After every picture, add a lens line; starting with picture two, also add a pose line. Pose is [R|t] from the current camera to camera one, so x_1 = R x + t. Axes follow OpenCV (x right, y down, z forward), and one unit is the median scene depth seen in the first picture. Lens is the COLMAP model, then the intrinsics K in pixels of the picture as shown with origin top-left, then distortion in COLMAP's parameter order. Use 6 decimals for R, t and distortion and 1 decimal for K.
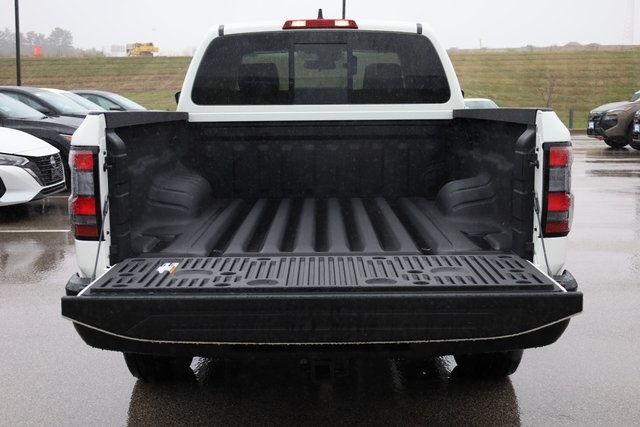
lens RADIAL K [[842.4, 0, 320.0], [0, 842.4, 213.5], [0, 0, 1]] dist [0.011741, 0.038941]
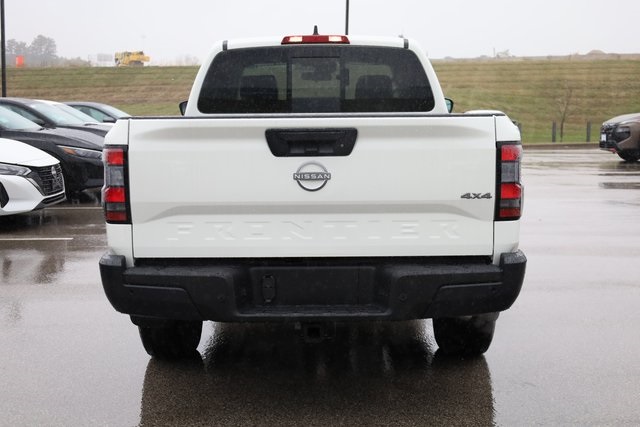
lens RADIAL K [[918.9, 0, 320.0], [0, 918.9, 213.5], [0, 0, 1]] dist [0.014554, 0.011394]
pose [[0.999993, -0.000541, -0.003665, 0.009158], [0.000450, 0.999693, -0.024784, 0.027251], [0.003677, 0.024782, 0.999686, -0.166789]]
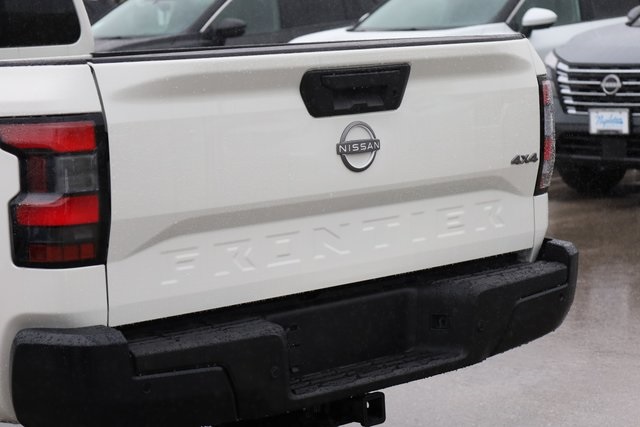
lens RADIAL K [[1837.4, 0, 320.0], [0, 1837.4, 213.5], [0, 0, 1]] dist [-0.018277, -0.032037]
pose [[0.701052, -0.096769, 0.706514, -0.599900], [0.130117, 0.991476, 0.006688, 0.003987], [-0.701139, 0.087241, 0.707667, -0.045301]]
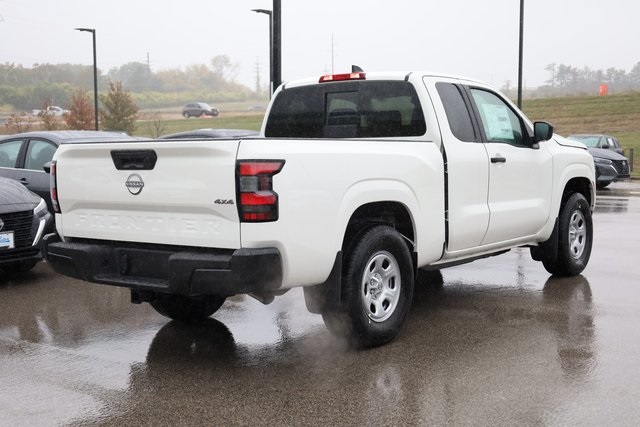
lens RADIAL K [[918.9, 0, 320.0], [0, 918.9, 213.5], [0, 0, 1]] dist [0.014554, 0.011394]
pose [[0.797025, 0.037161, -0.602801, 0.747187], [-0.069725, 0.997093, -0.030723, 0.029412], [0.599907, 0.066517, 0.797300, -0.132014]]
